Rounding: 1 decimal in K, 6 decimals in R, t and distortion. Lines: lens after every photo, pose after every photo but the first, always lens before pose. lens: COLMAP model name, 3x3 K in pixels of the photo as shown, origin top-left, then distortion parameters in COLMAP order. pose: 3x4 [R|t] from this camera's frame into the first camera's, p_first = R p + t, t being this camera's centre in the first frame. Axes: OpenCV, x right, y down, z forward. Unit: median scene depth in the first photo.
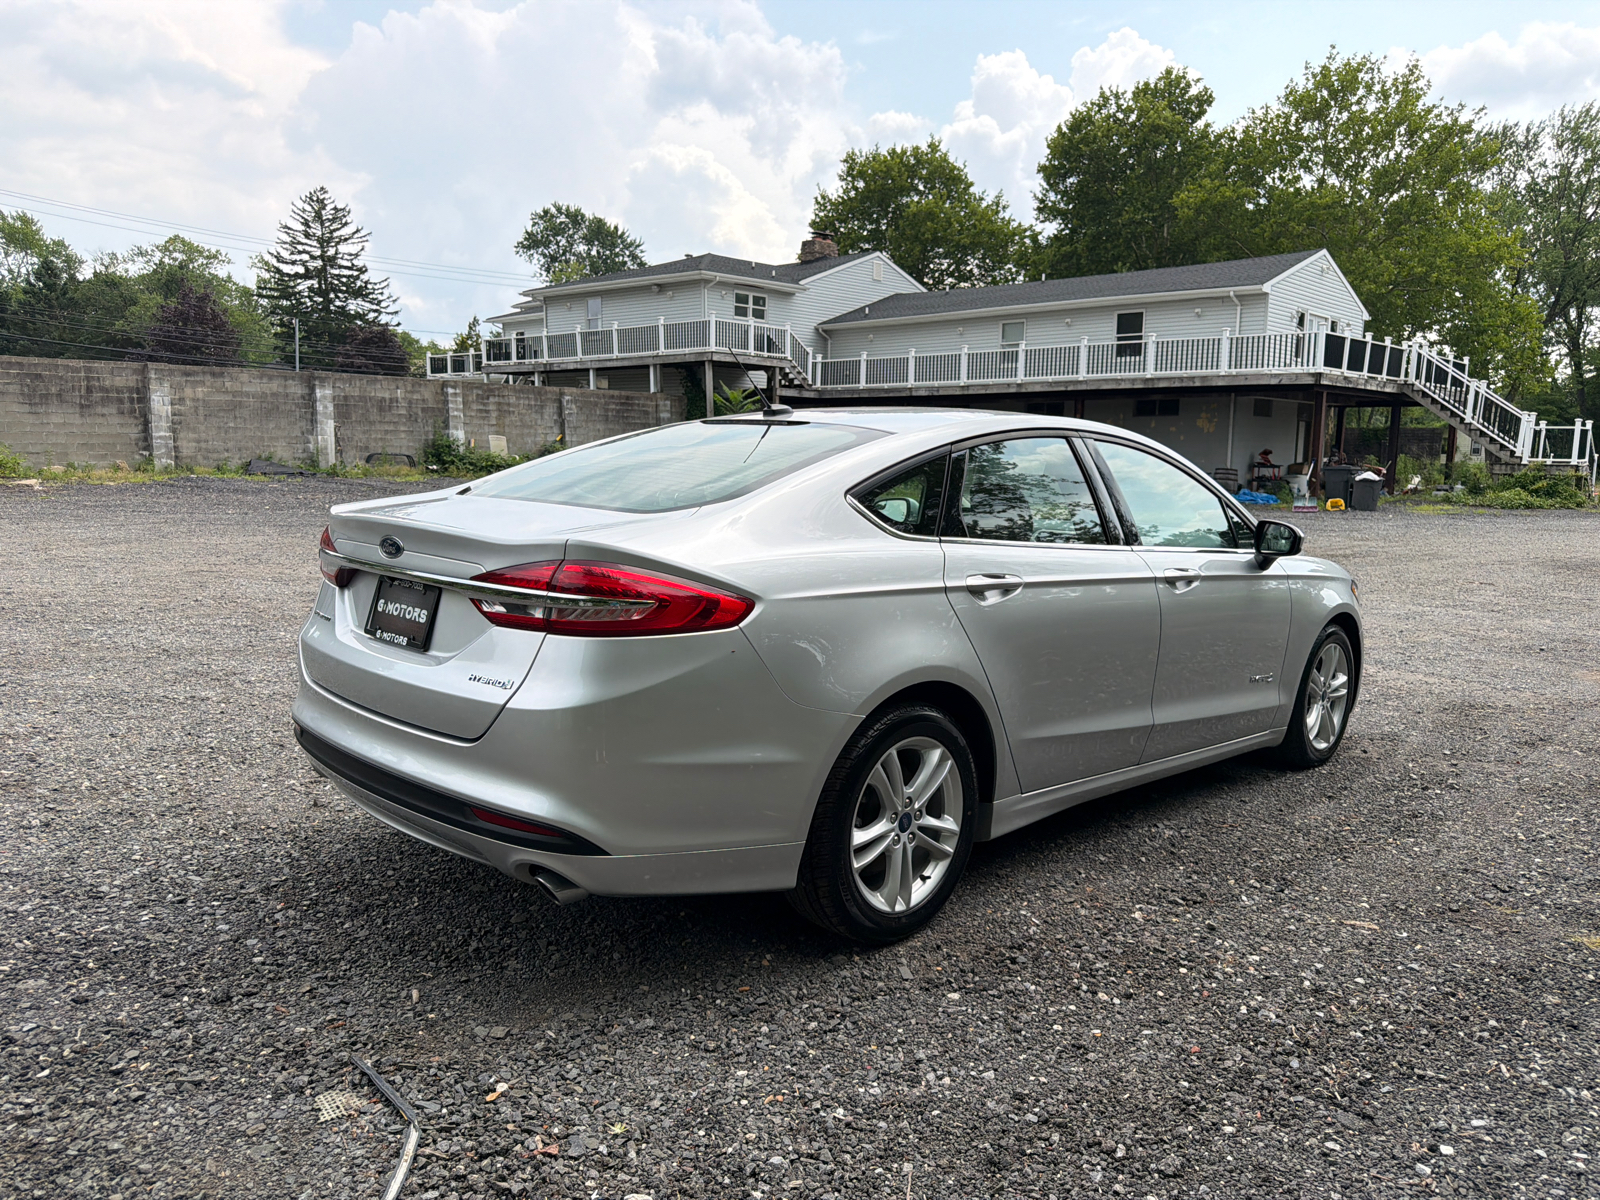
lens RADIAL K [[1133.0, 0, 800.0], [0, 1133.0, 600.0], [0, 0, 1]] dist [0.089611, -0.113931]
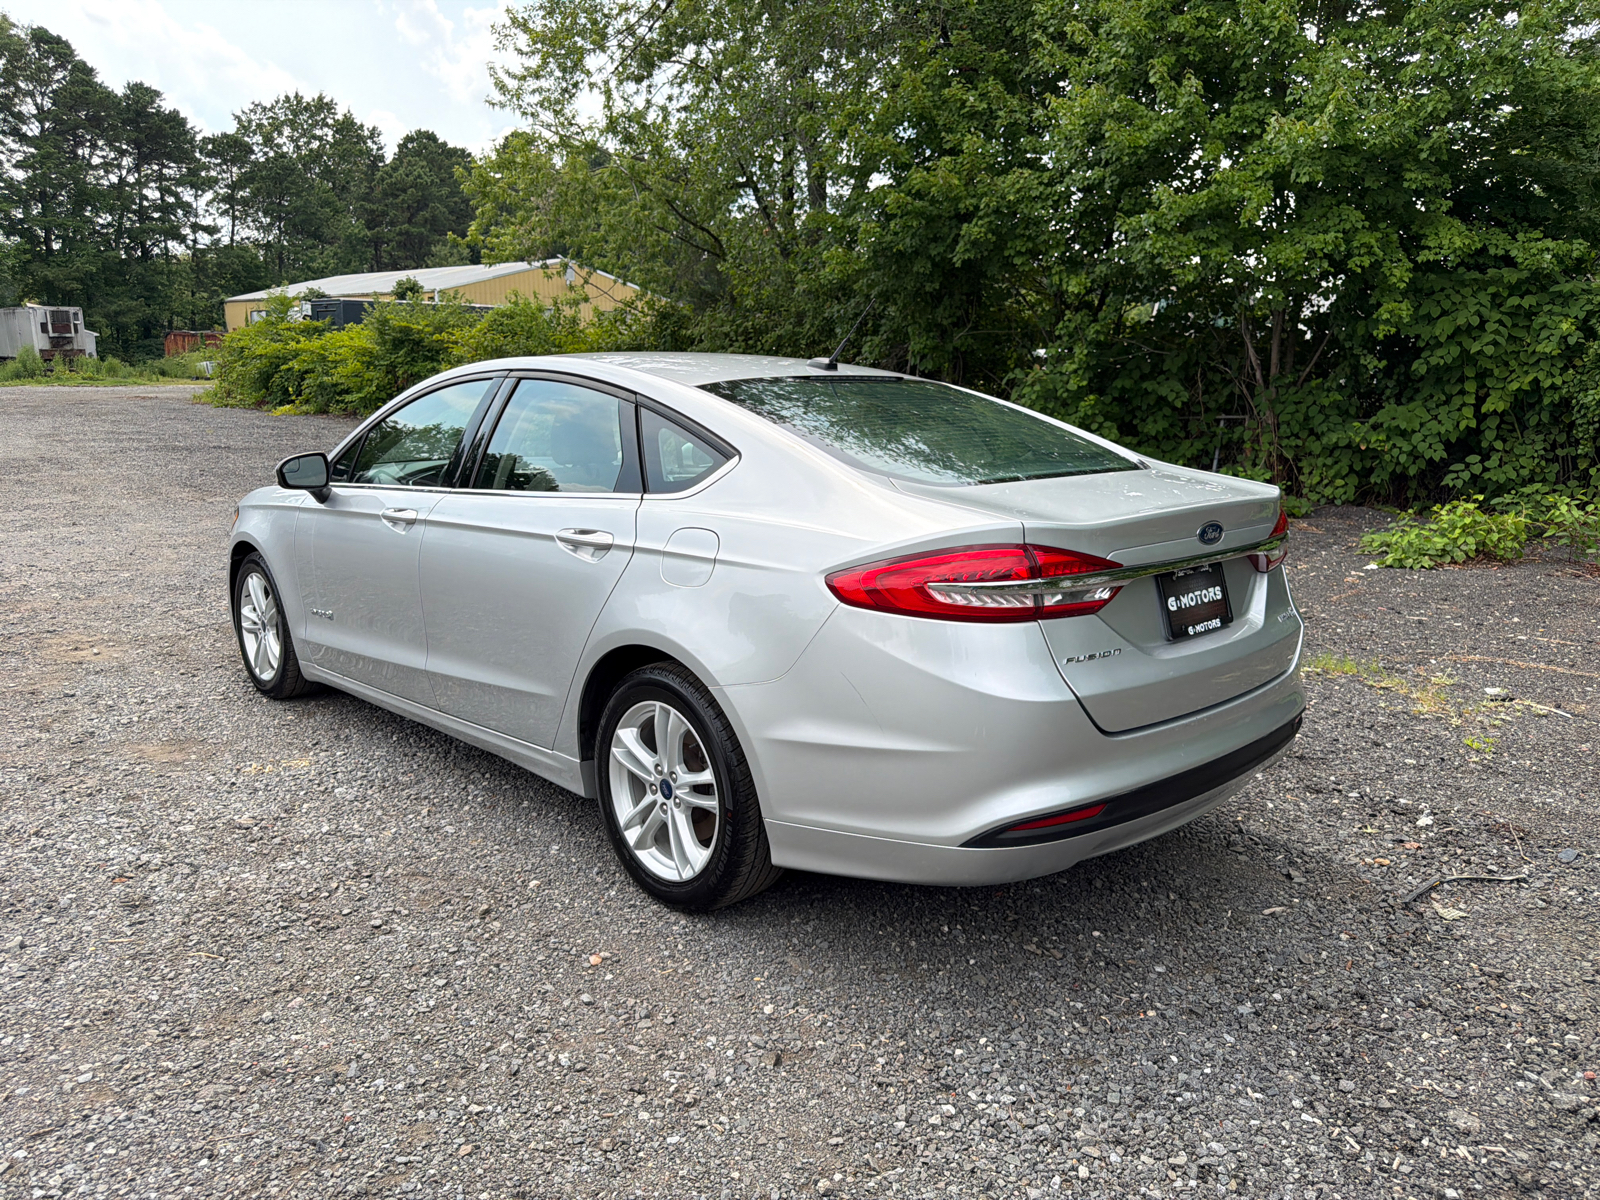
lens RADIAL K [[1142.1, 0, 799.8], [0, 1142.1, 610.9], [0, 0, 1]] dist [0.000367, -0.005111]
pose [[0.025391, -0.227889, 0.973356, -0.095493], [0.117827, 0.967565, 0.223460, -0.017206], [-0.992709, 0.109014, 0.051419, 0.095050]]
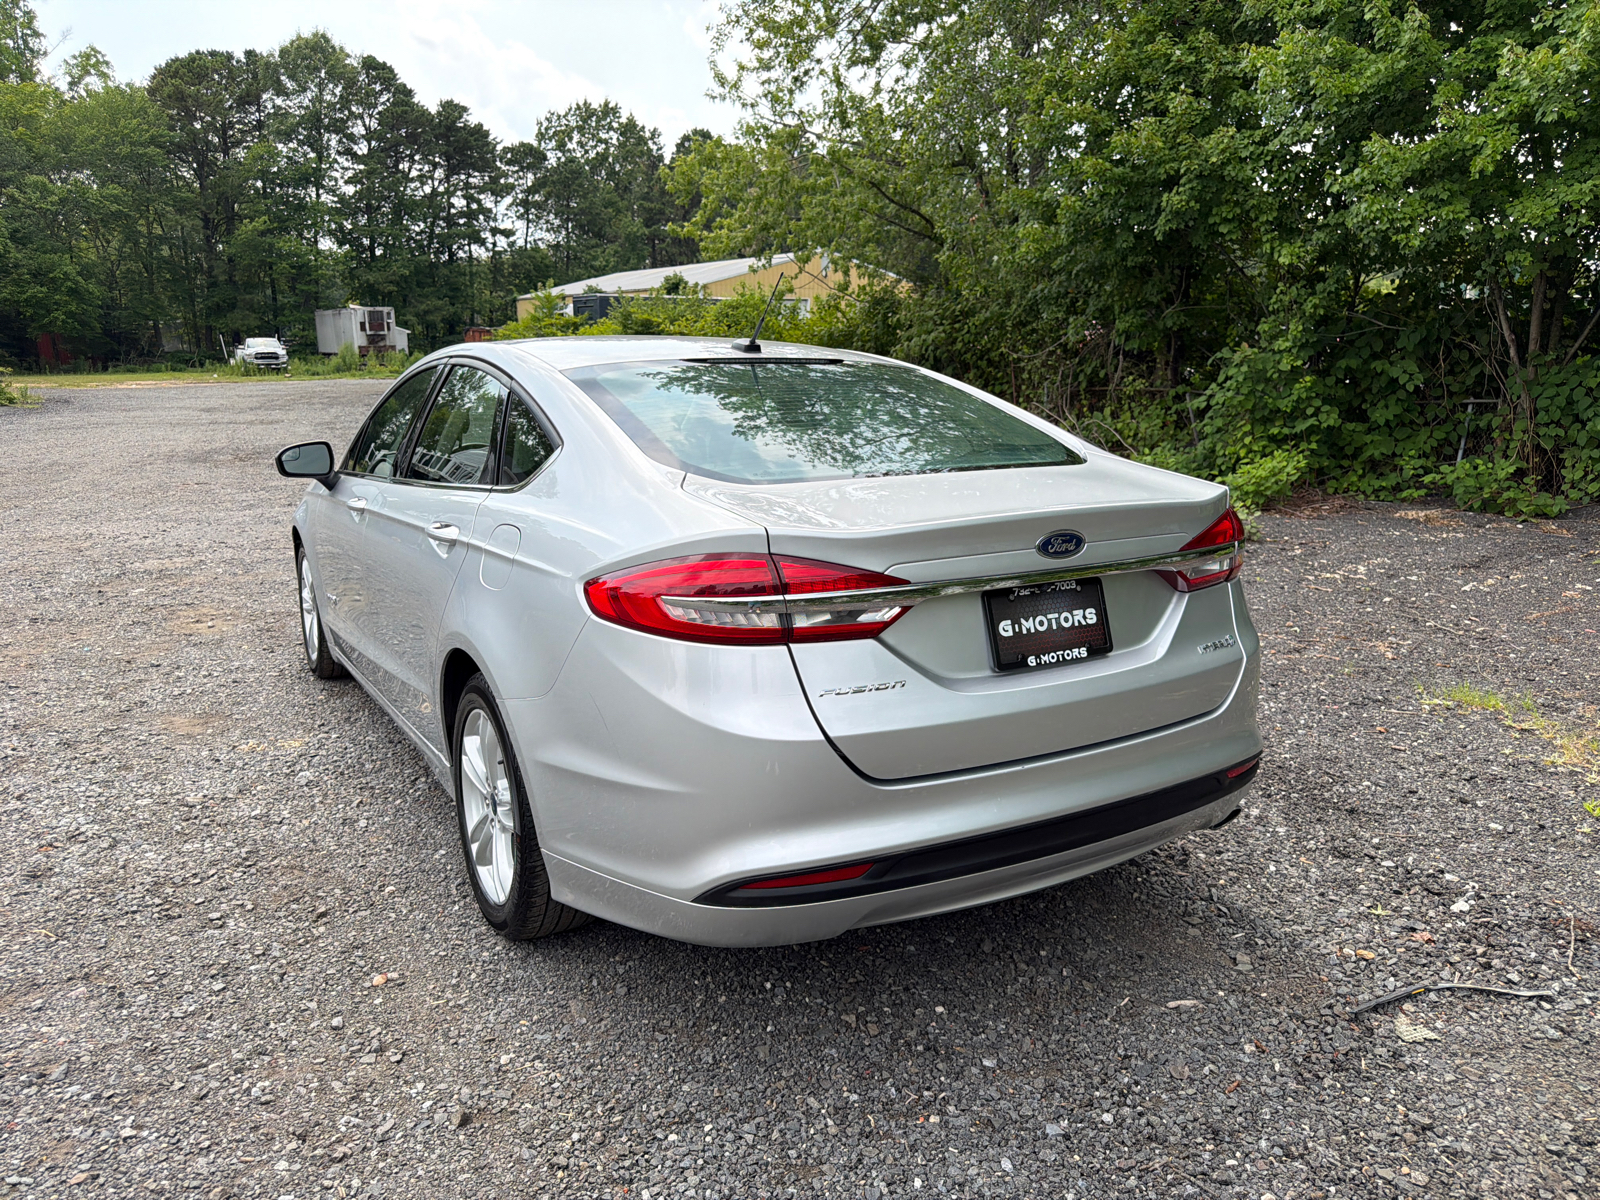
lens RADIAL K [[1142.1, 0, 799.8], [0, 1142.1, 610.9], [0, 0, 1]] dist [0.000367, -0.005111]
pose [[0.252681, -0.233753, 0.938889, -0.083888], [0.133244, 0.969539, 0.205525, -0.013570], [-0.958331, 0.073169, 0.276130, 0.070526]]
